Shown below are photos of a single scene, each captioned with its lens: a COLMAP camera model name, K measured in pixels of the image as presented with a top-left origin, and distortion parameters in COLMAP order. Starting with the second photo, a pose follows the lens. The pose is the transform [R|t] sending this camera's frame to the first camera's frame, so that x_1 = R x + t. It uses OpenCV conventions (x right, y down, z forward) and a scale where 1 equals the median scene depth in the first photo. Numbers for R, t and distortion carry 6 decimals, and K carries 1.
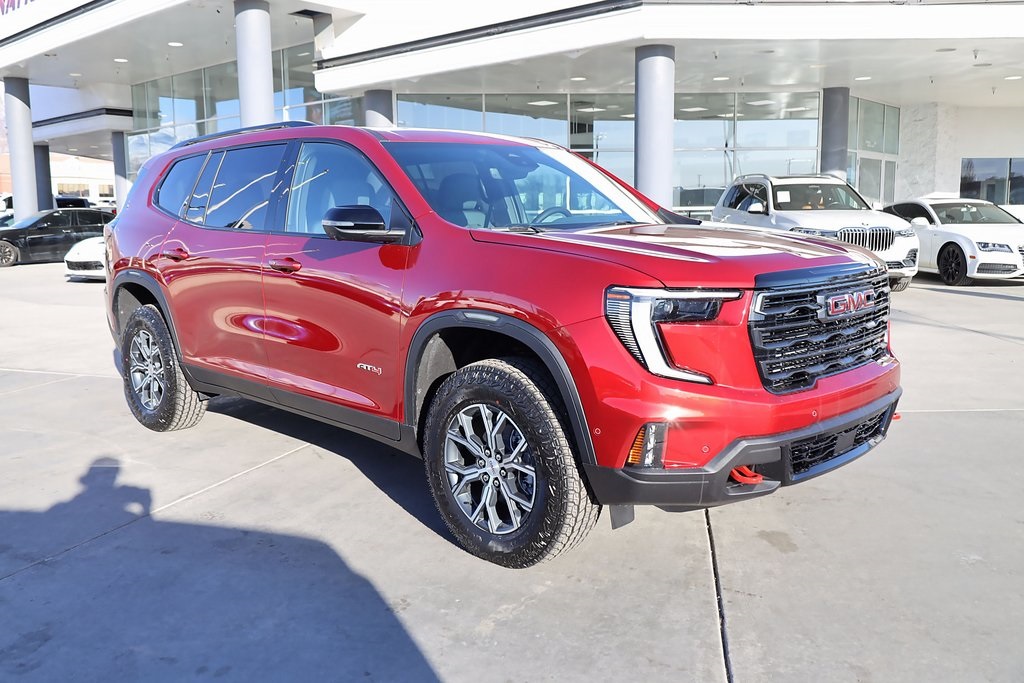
lens RADIAL K [[955.7, 0, 511.9], [0, 955.7, 357.8], [0, 0, 1]] dist [0.001396, -0.013647]
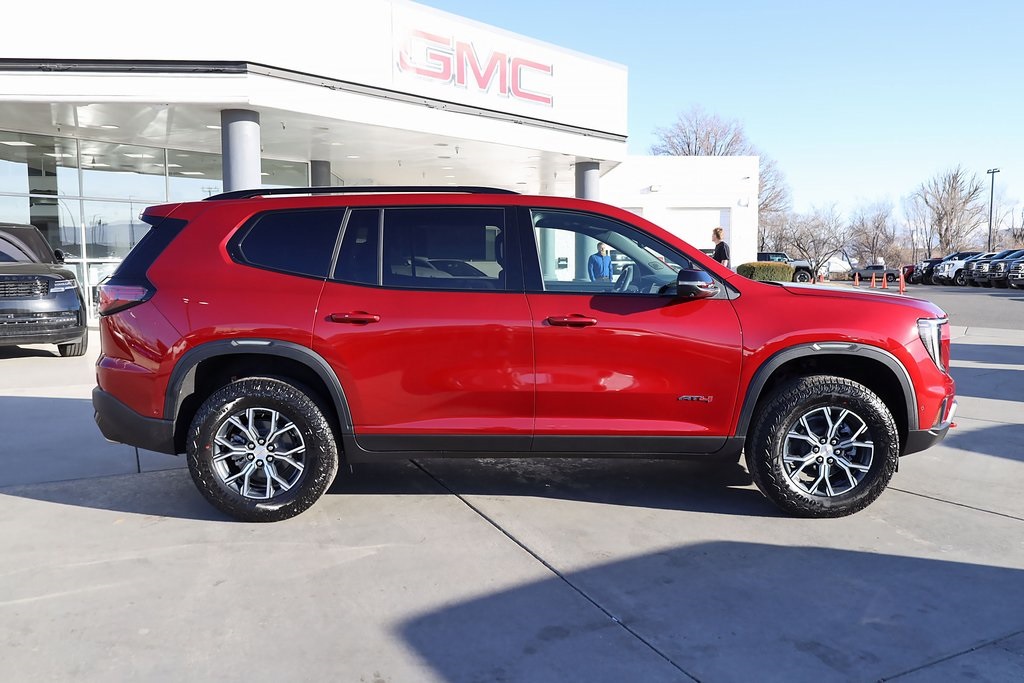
lens RADIAL K [[890.9, 0, 512.3], [0, 890.9, 322.4], [0, 0, 1]] dist [-0.007289, -0.007840]
pose [[0.631150, -0.044953, 0.774357, -1.373170], [0.106645, 0.993867, -0.029227, -0.090933], [-0.768295, 0.101029, 0.632073, 0.500083]]
